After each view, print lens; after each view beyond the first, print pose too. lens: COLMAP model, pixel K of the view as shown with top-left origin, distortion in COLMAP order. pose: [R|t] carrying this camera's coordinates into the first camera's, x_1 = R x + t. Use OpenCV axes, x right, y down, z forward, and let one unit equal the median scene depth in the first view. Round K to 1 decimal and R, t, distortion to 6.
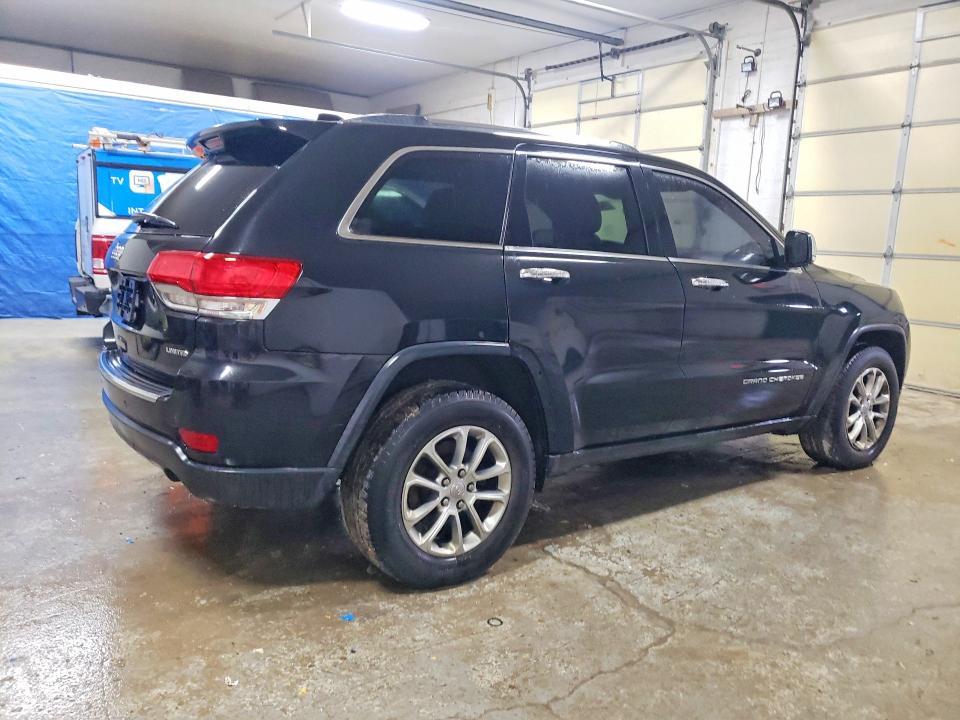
lens RADIAL K [[730.1, 0, 475.8], [0, 730.1, 358.8], [0, 0, 1]] dist [0.025036, -0.000767]
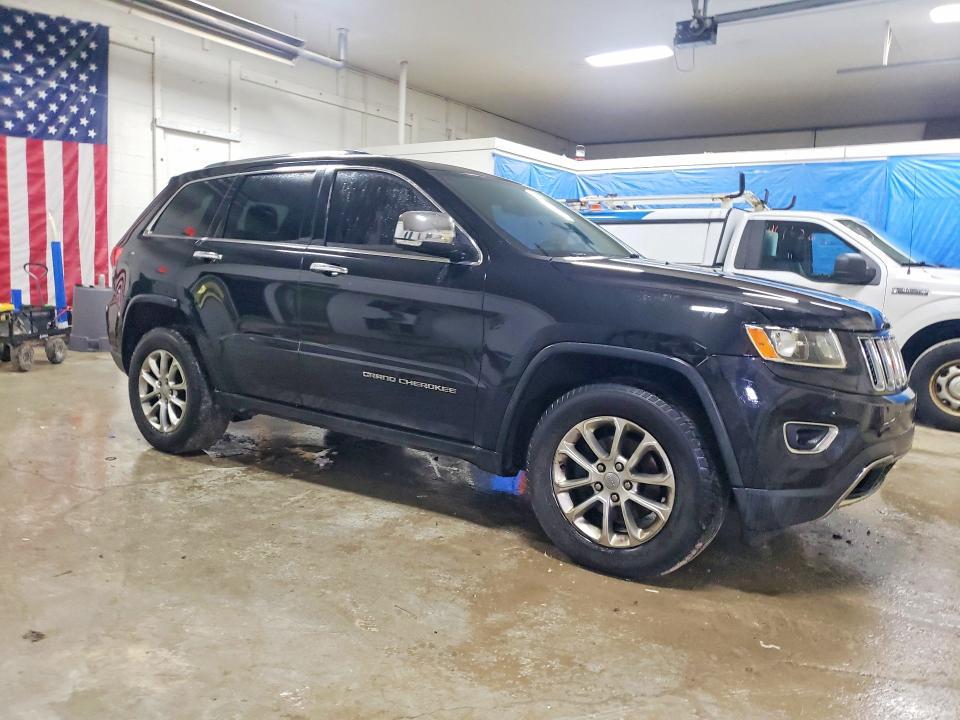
lens RADIAL K [[730.1, 0, 475.8], [0, 730.1, 358.8], [0, 0, 1]] dist [0.025036, -0.000767]
pose [[0.362325, 0.084958, -0.928172, 1.312506], [-0.185091, 0.982562, 0.017684, -0.031914], [0.913489, 0.165389, 0.371732, 0.780836]]
